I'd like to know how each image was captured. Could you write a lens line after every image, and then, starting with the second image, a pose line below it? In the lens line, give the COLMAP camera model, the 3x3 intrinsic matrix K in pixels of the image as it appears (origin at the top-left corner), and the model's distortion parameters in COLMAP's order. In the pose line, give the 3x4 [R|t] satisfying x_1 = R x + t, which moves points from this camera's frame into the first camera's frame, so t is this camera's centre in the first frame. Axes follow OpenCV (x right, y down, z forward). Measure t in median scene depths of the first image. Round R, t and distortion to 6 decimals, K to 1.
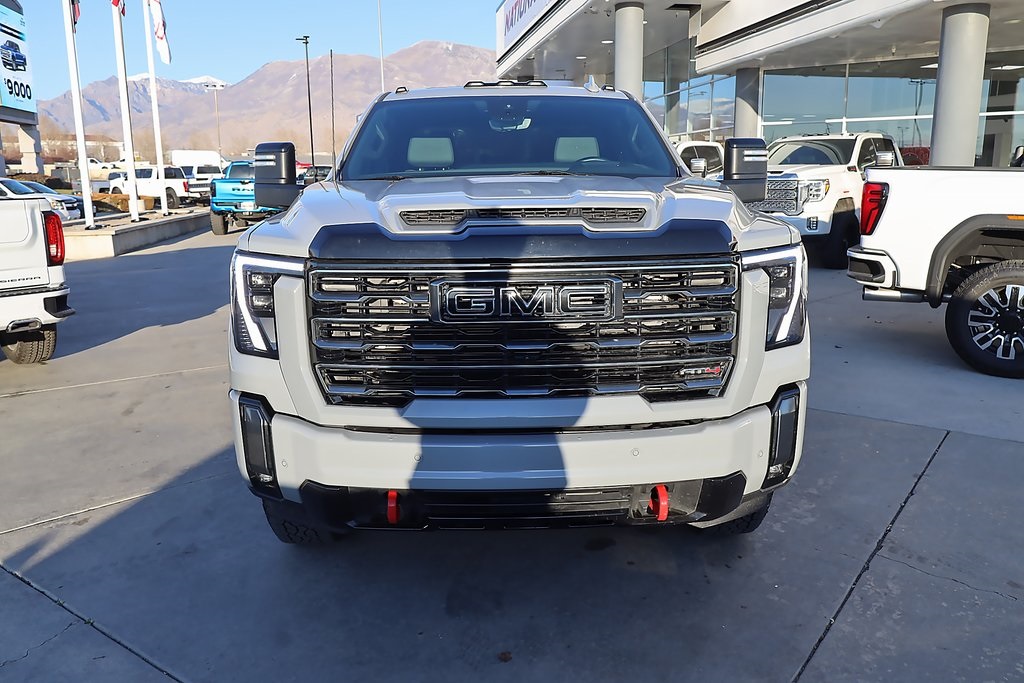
lens RADIAL K [[808.4, 0, 506.9], [0, 808.4, 336.4], [0, 0, 1]] dist [-0.030502, -0.003647]
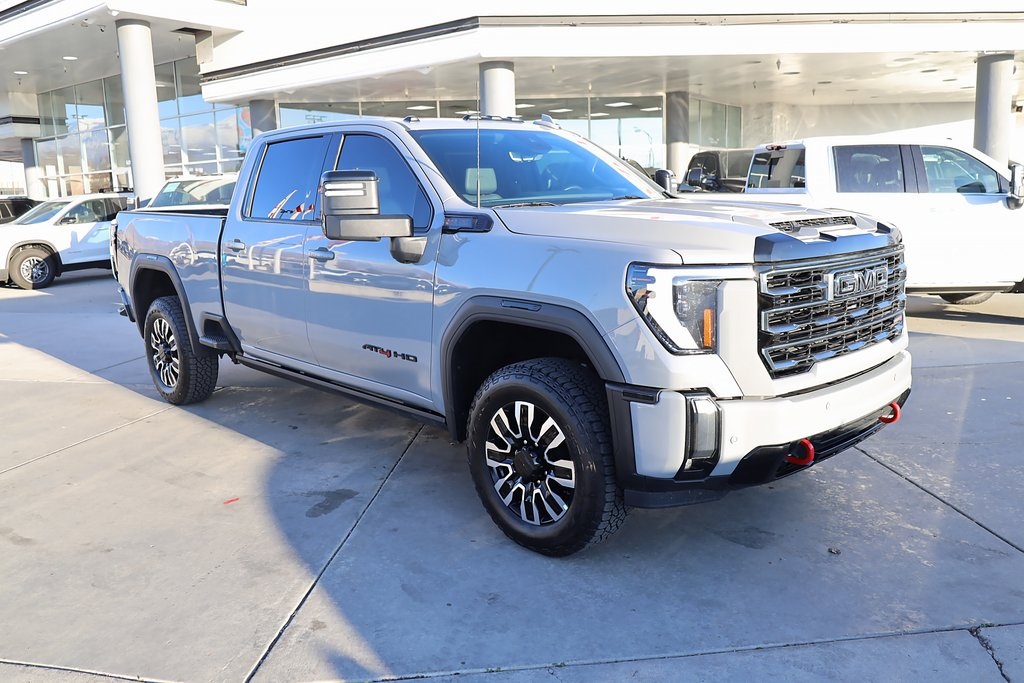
lens RADIAL K [[859.4, 0, 509.1], [0, 859.4, 333.4], [0, 0, 1]] dist [-0.017959, -0.003362]
pose [[0.730920, -0.118913, 0.672024, -0.943463], [0.155070, 0.987884, 0.006144, -0.037831], [-0.664613, 0.099720, 0.740504, 0.191539]]
